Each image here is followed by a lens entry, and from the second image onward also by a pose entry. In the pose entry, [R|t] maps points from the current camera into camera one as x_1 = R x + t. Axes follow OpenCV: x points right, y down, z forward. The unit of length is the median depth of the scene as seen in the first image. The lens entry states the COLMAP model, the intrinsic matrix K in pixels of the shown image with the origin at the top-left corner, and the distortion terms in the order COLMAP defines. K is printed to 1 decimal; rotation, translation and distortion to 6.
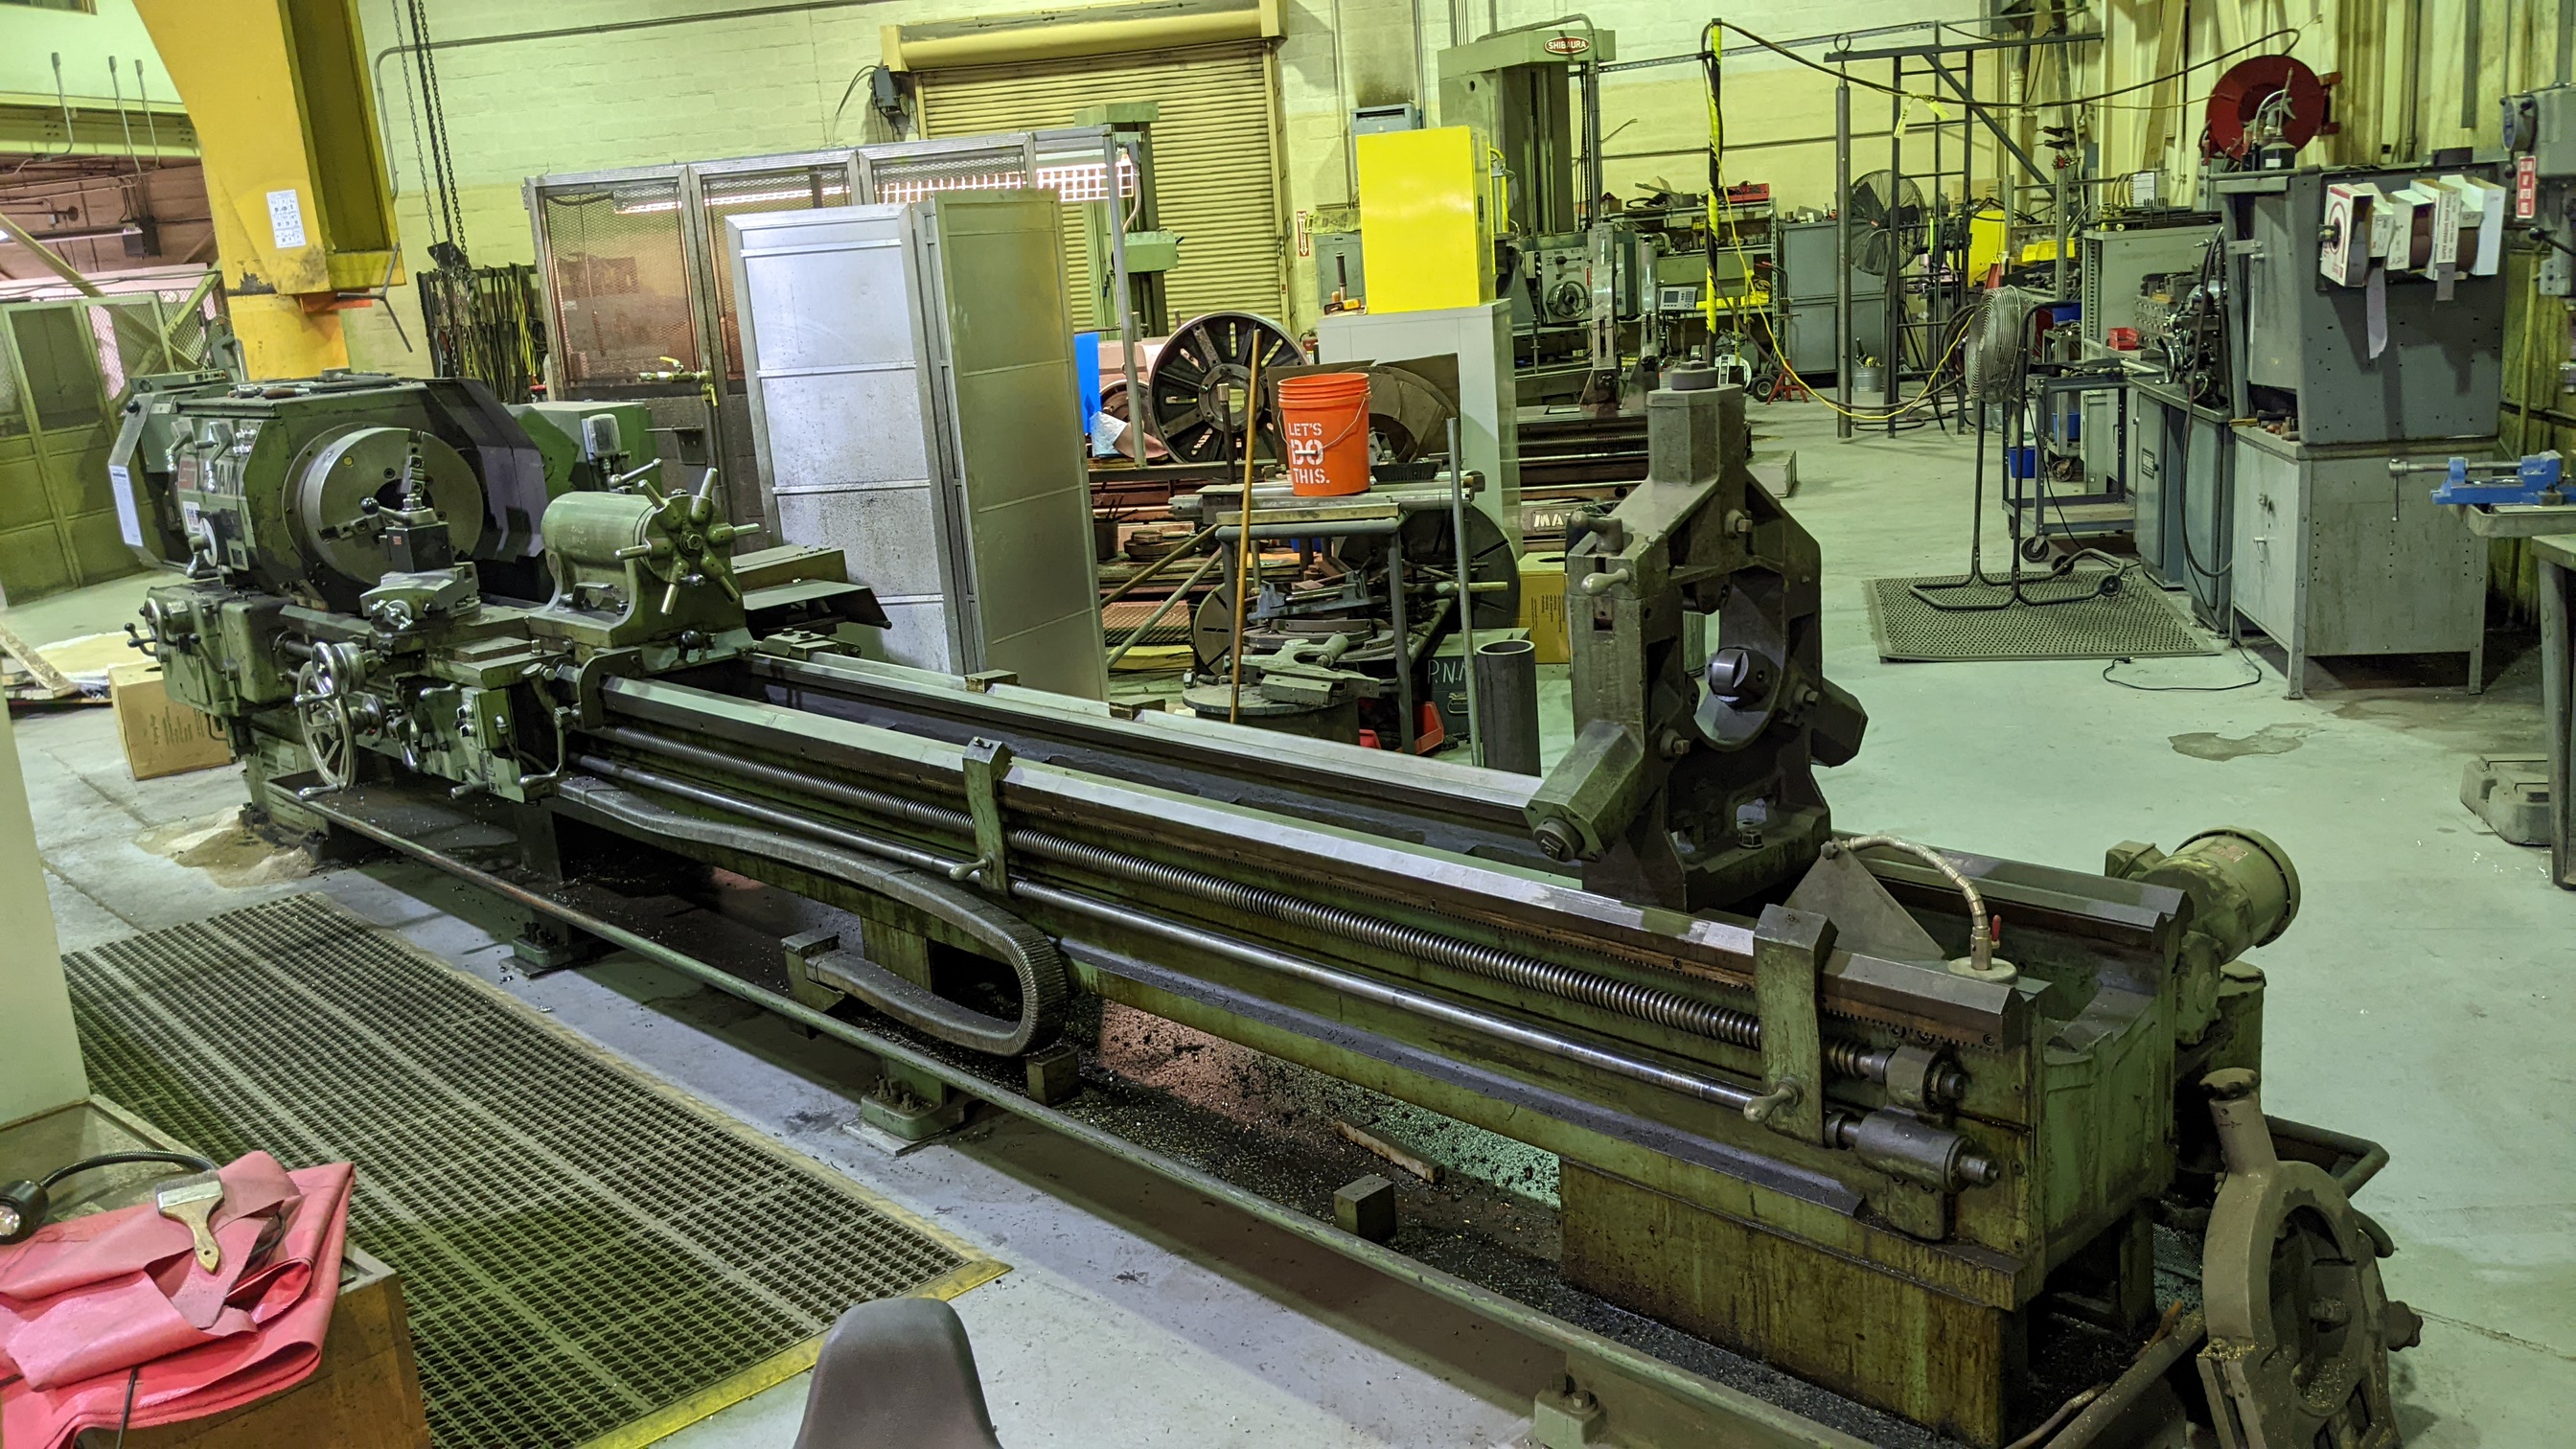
lens RADIAL K [[2042.8, 0, 1306.7], [0, 2042.8, 731.9], [0, 0, 1]] dist [0.044245, -0.080124]
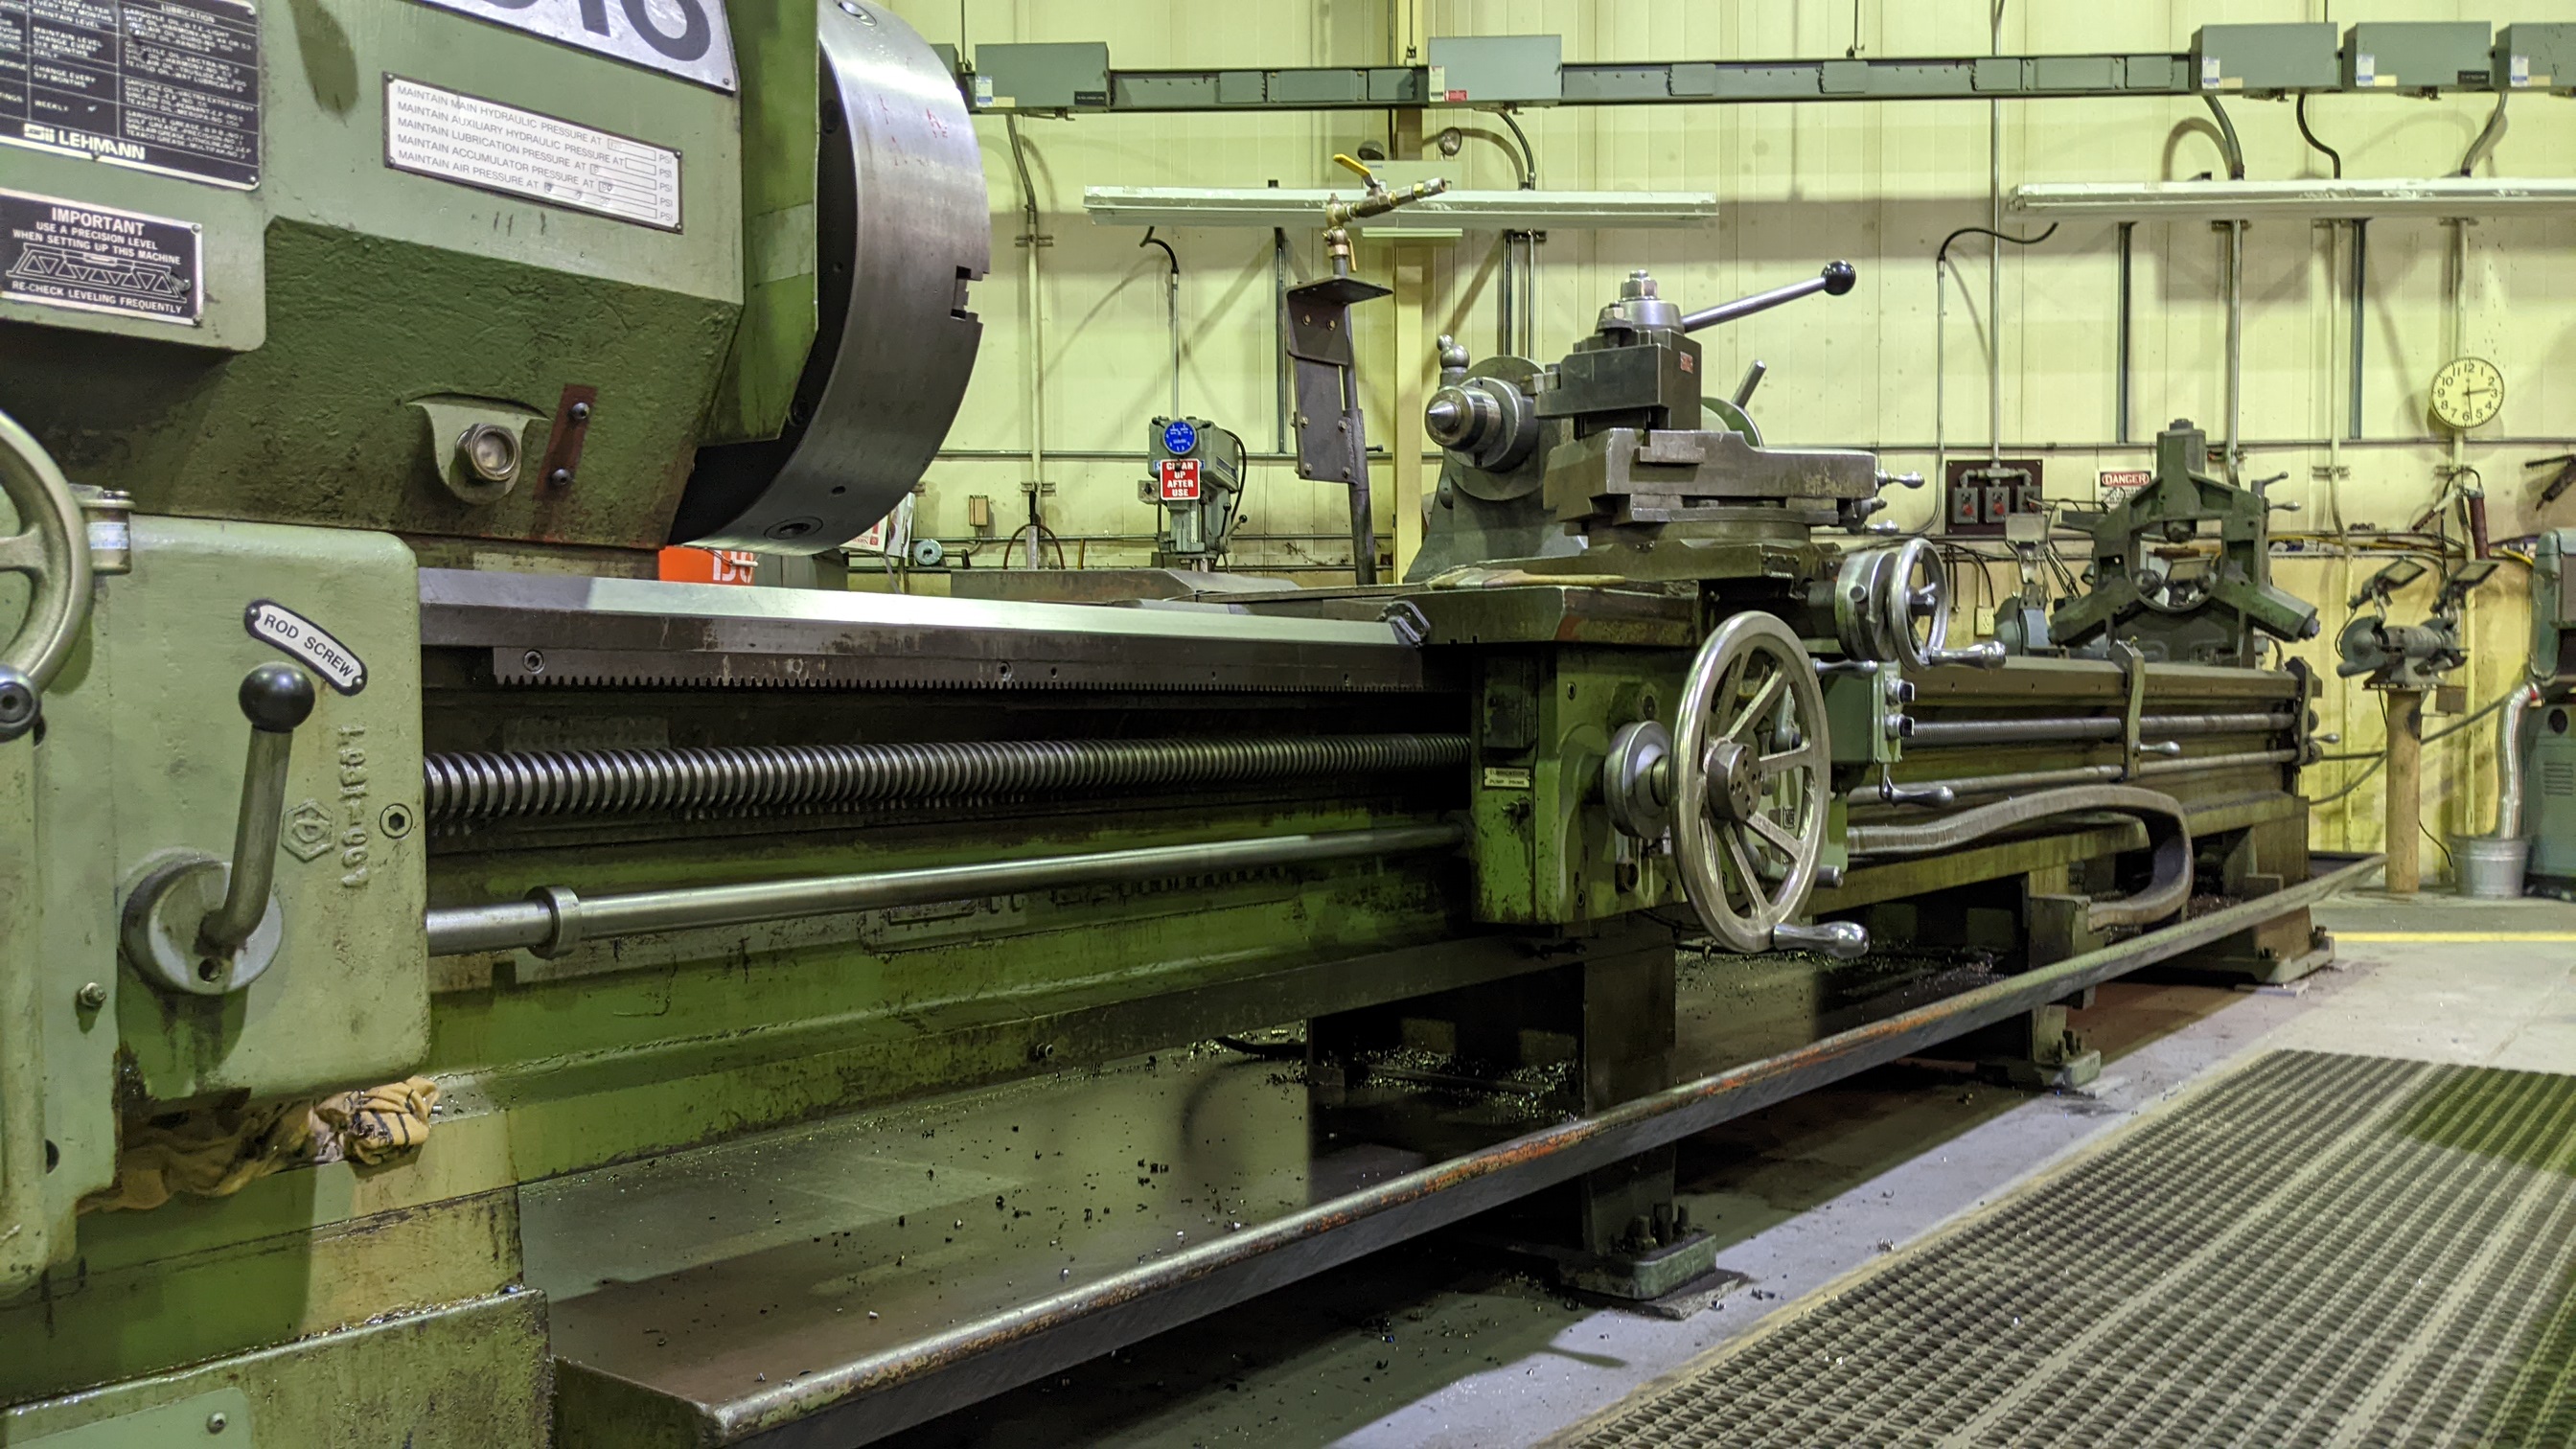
lens RADIAL K [[2042.8, 0, 1292.1], [0, 2042.8, 789.8], [0, 0, 1]] dist [0.044245, -0.080124]
pose [[-0.159892, 0.036022, 0.986477, -0.692139], [0.243880, 0.969797, 0.004116, -0.019863], [-0.956534, 0.241240, -0.163848, 0.936914]]
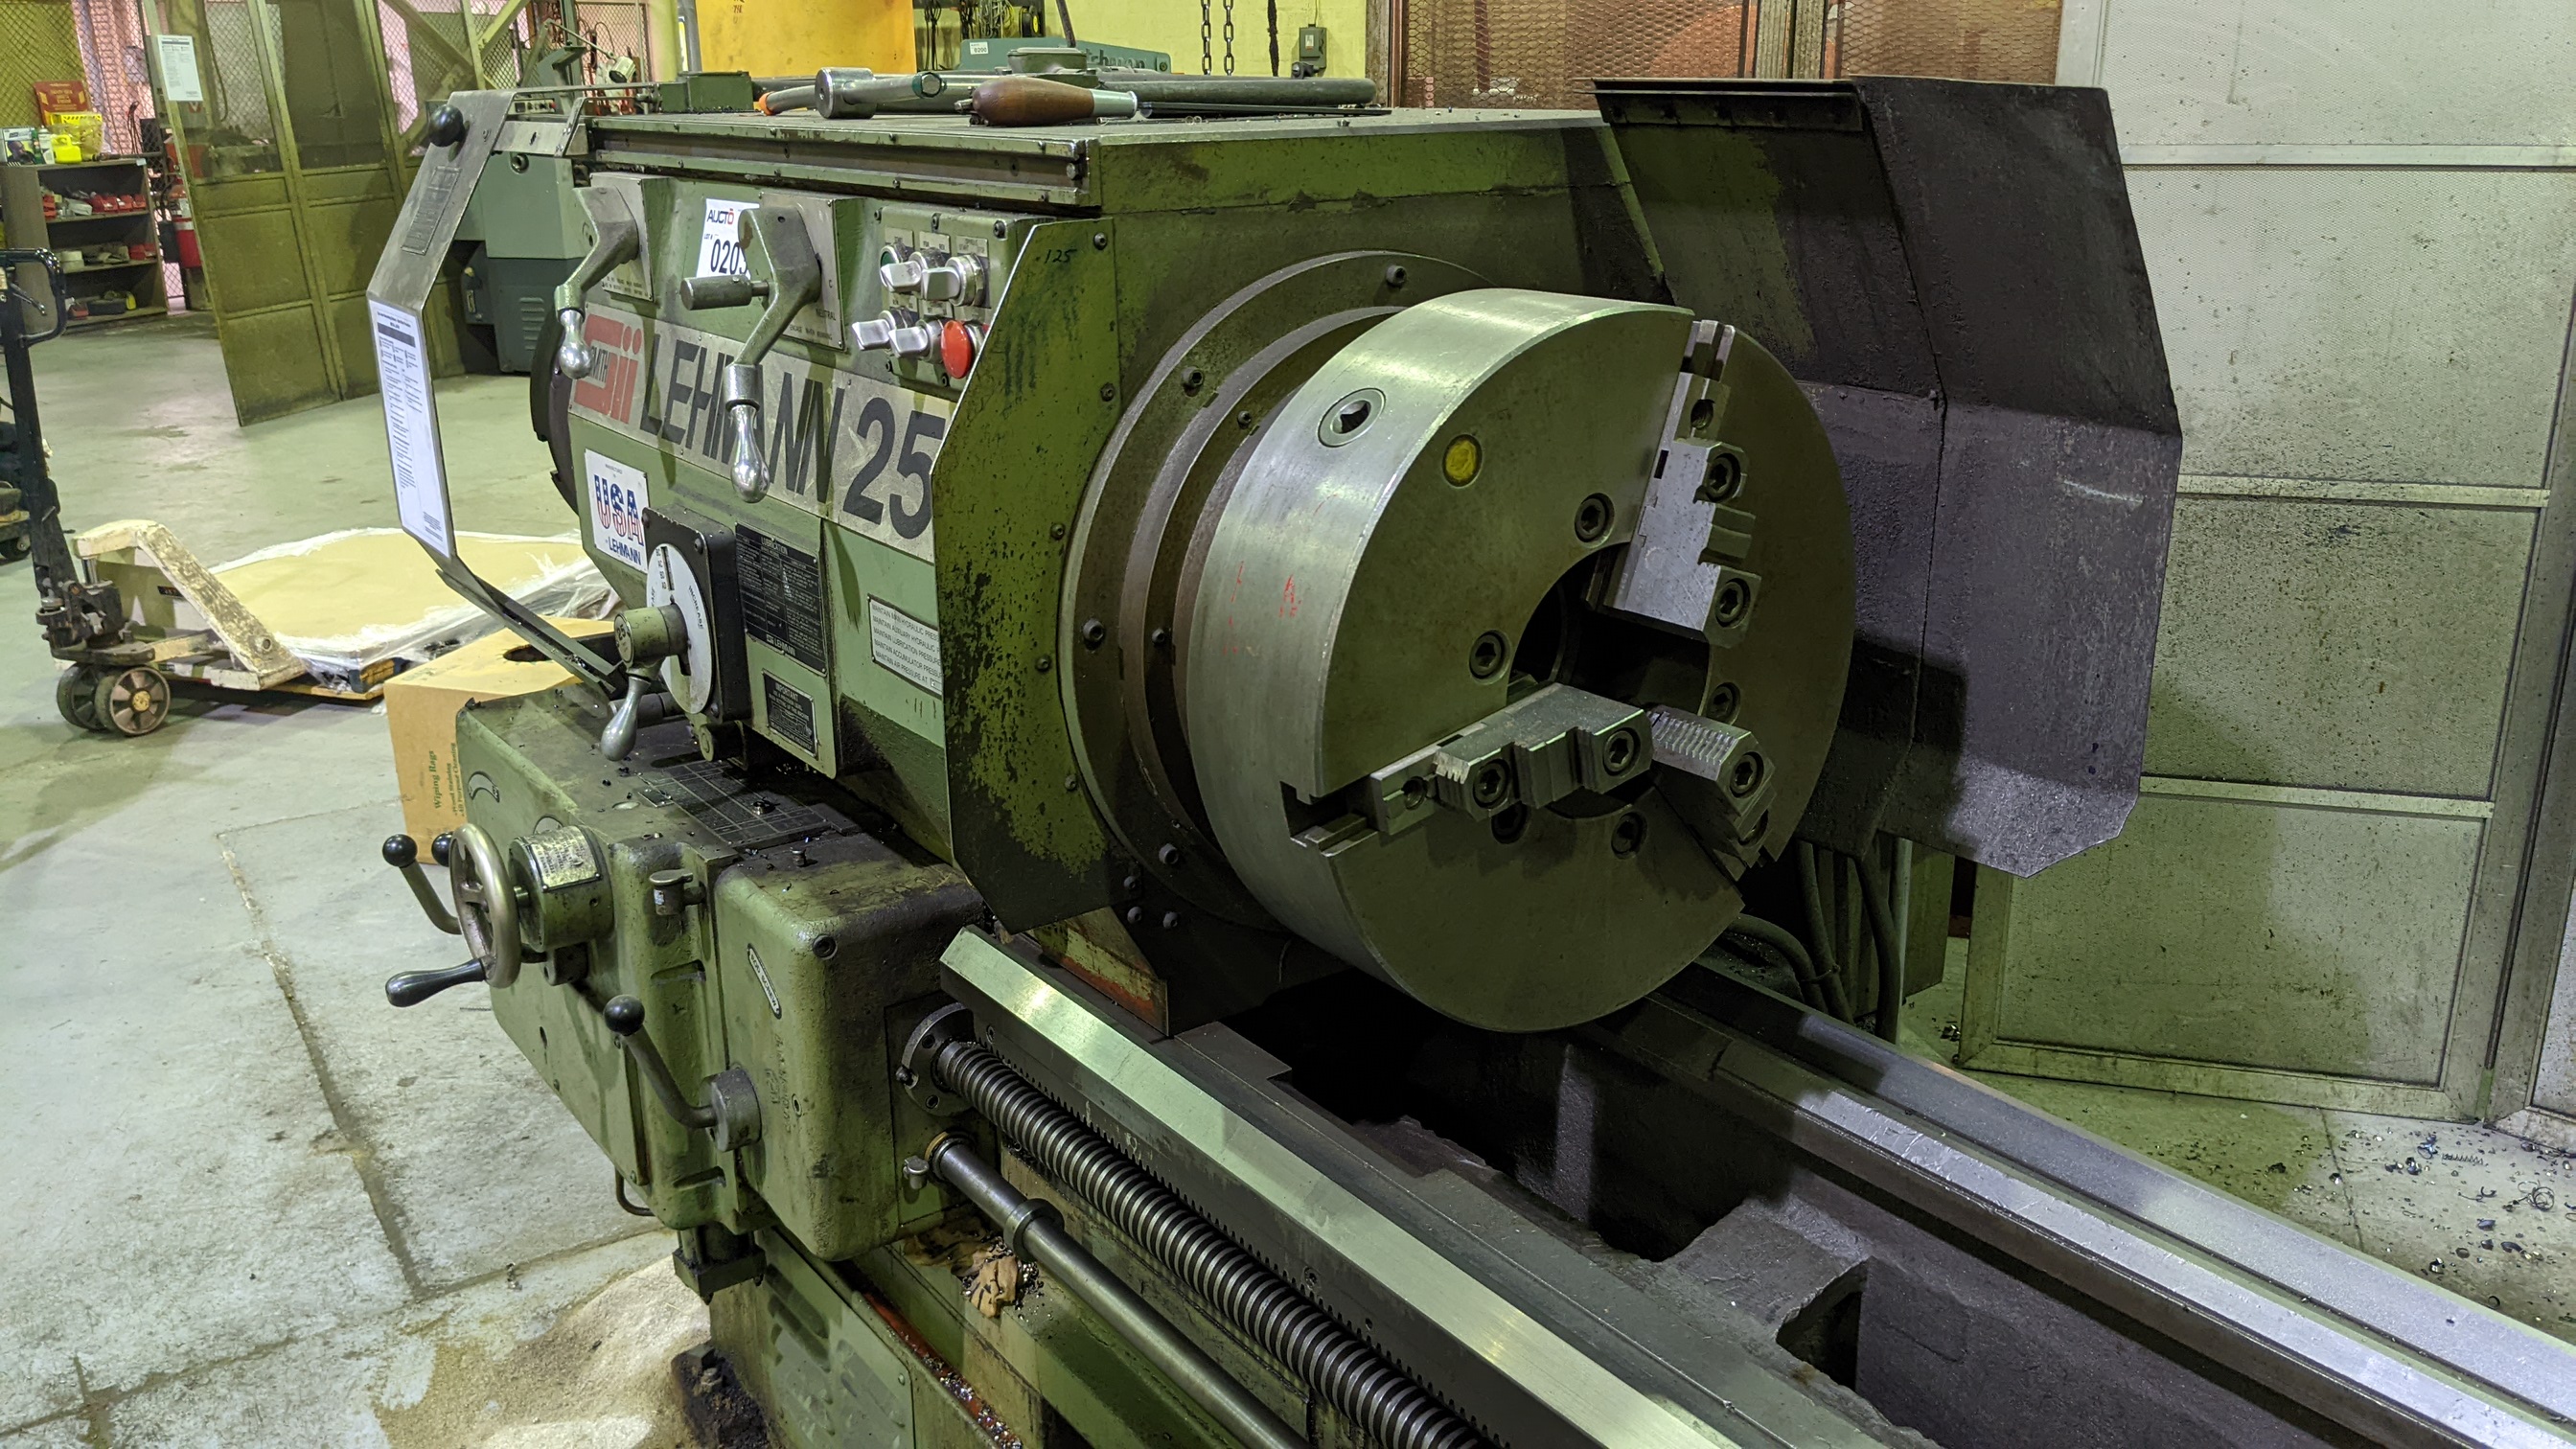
lens RADIAL K [[2042.8, 0, 1272.8], [0, 2042.8, 707.8], [0, 0, 1]] dist [0.044245, -0.080124]
pose [[0.988642, 0.099213, -0.112889, -0.422661], [-0.090313, 0.992581, 0.081401, -0.112393], [0.120127, -0.070282, 0.990268, 0.733146]]
